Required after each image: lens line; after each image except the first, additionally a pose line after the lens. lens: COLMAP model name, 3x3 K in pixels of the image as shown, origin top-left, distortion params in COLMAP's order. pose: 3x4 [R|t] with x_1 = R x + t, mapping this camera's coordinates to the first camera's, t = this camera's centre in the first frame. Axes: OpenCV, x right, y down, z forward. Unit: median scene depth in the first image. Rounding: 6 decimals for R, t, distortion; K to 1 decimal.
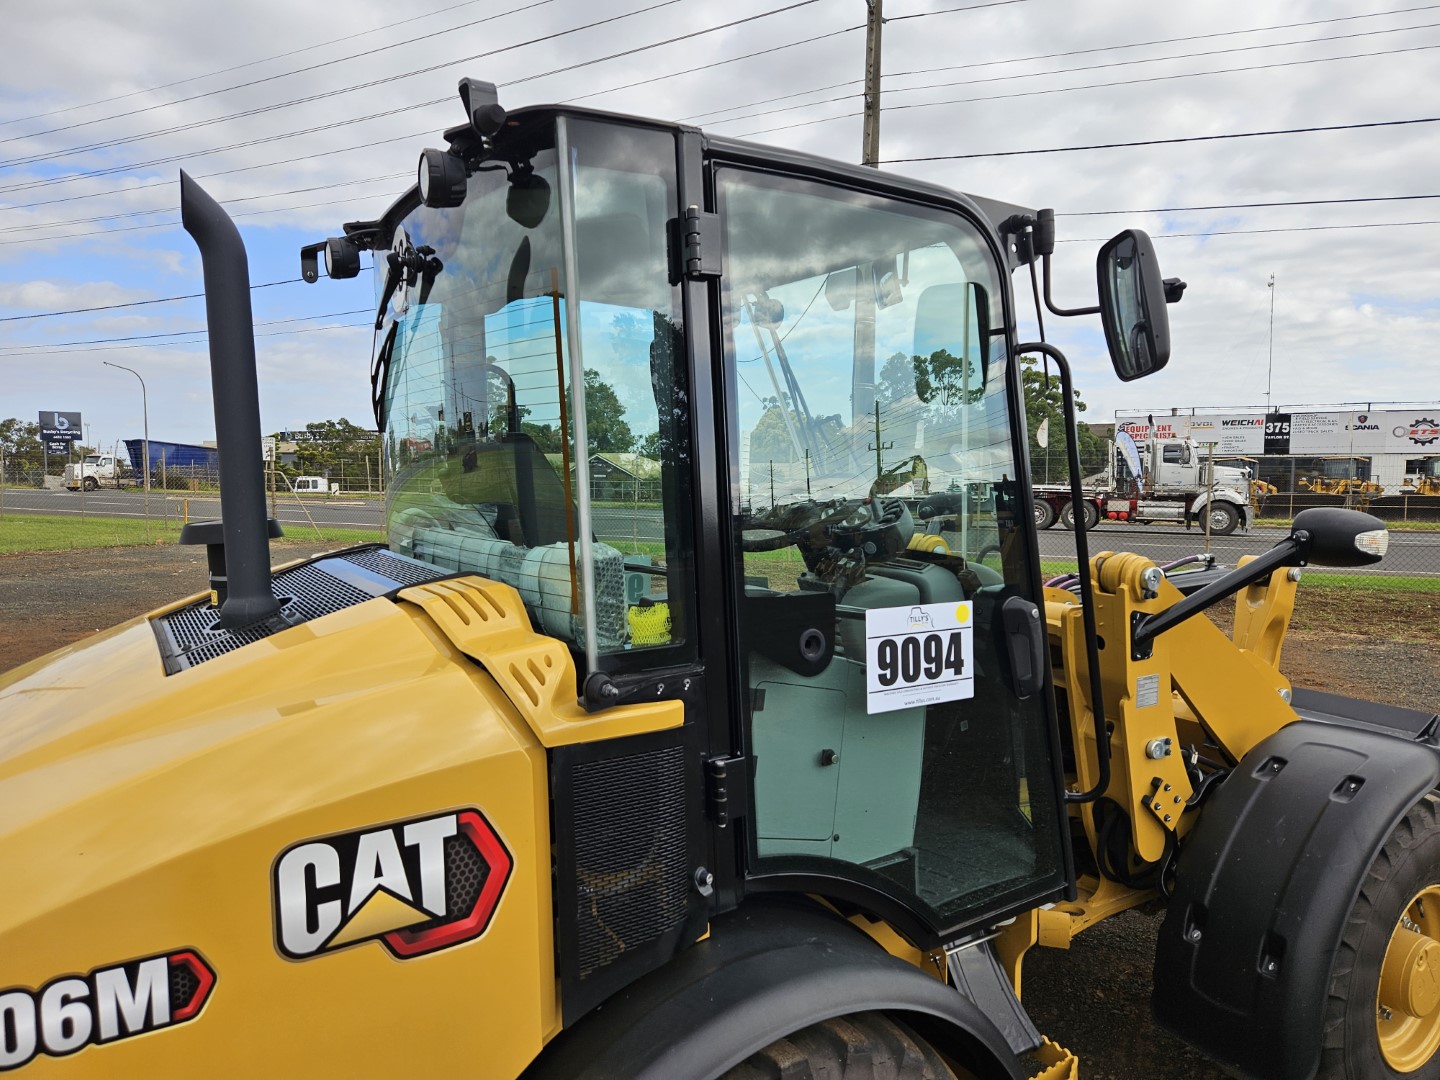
lens RADIAL K [[961.6, 0, 718.4], [0, 961.6, 533.4], [0, 0, 1]] dist [0.034732, -0.001476]
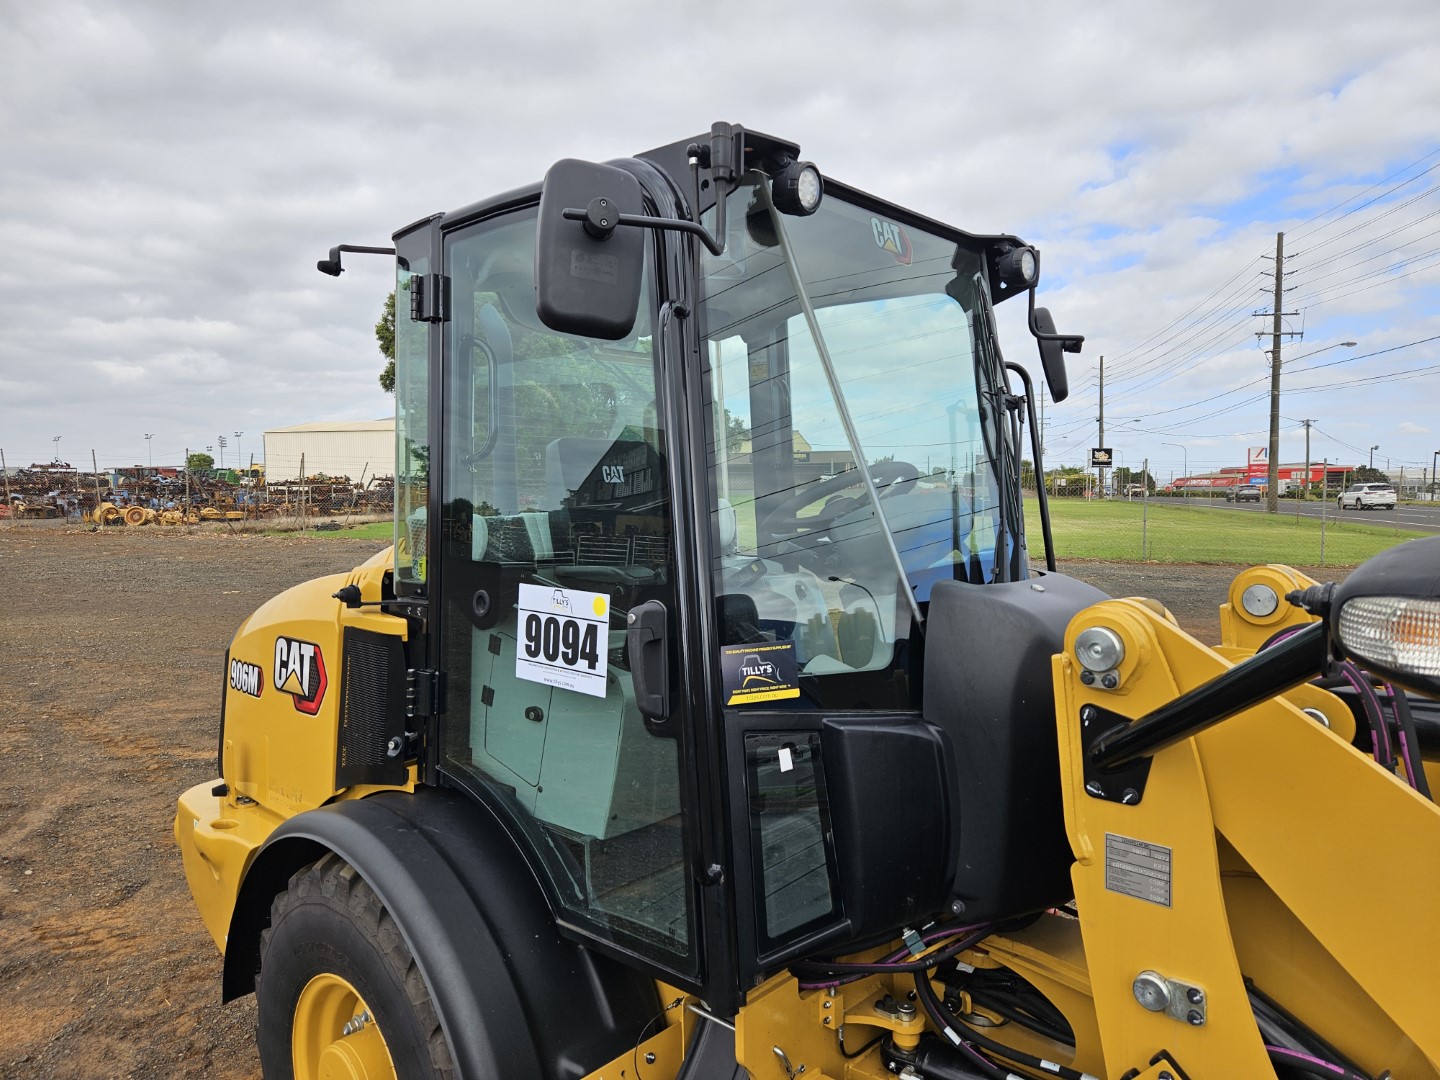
lens RADIAL K [[961.6, 0, 718.2], [0, 961.6, 547.6], [0, 0, 1]] dist [0.034732, -0.001476]
pose [[0.252277, 0.057515, -0.965944, 1.233221], [-0.065063, 0.996981, 0.042370, -0.022143], [0.965465, 0.052158, 0.255257, 0.901756]]
